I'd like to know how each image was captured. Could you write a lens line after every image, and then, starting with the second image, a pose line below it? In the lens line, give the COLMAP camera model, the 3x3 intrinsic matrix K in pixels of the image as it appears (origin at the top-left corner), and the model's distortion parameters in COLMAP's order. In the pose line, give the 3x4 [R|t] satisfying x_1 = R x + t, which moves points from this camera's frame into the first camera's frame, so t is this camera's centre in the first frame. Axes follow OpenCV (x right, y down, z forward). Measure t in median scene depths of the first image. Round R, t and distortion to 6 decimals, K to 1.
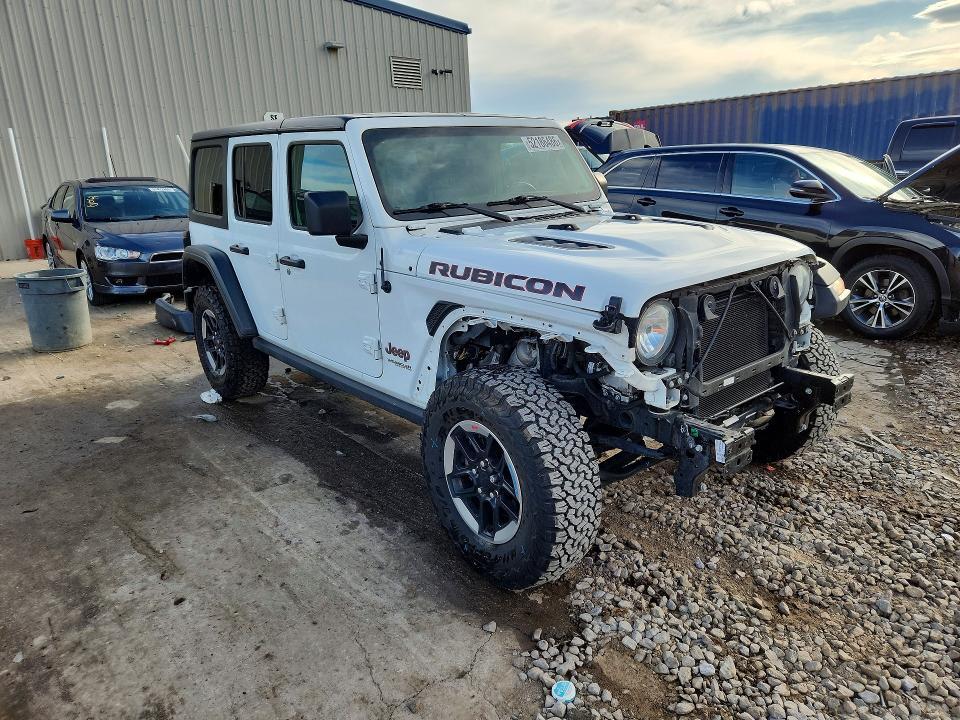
lens RADIAL K [[647.9, 0, 482.4], [0, 647.9, 339.7], [0, 0, 1]] dist [0.035863, -0.003176]
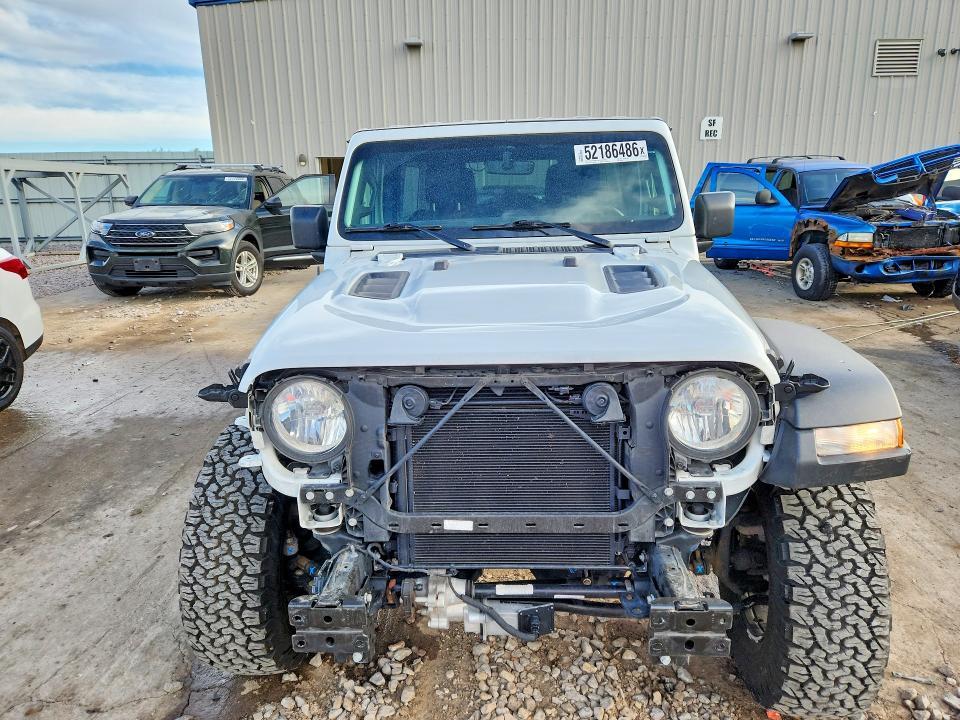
lens RADIAL K [[634.4, 0, 480.0], [0, 634.4, 360.0], [0, 0, 1]] dist [0.060160, -0.042917]
pose [[0.737787, 0.195730, -0.646034, 0.645945], [-0.179453, 0.979473, 0.091812, -0.133830], [0.650743, 0.048195, 0.757767, 0.439845]]
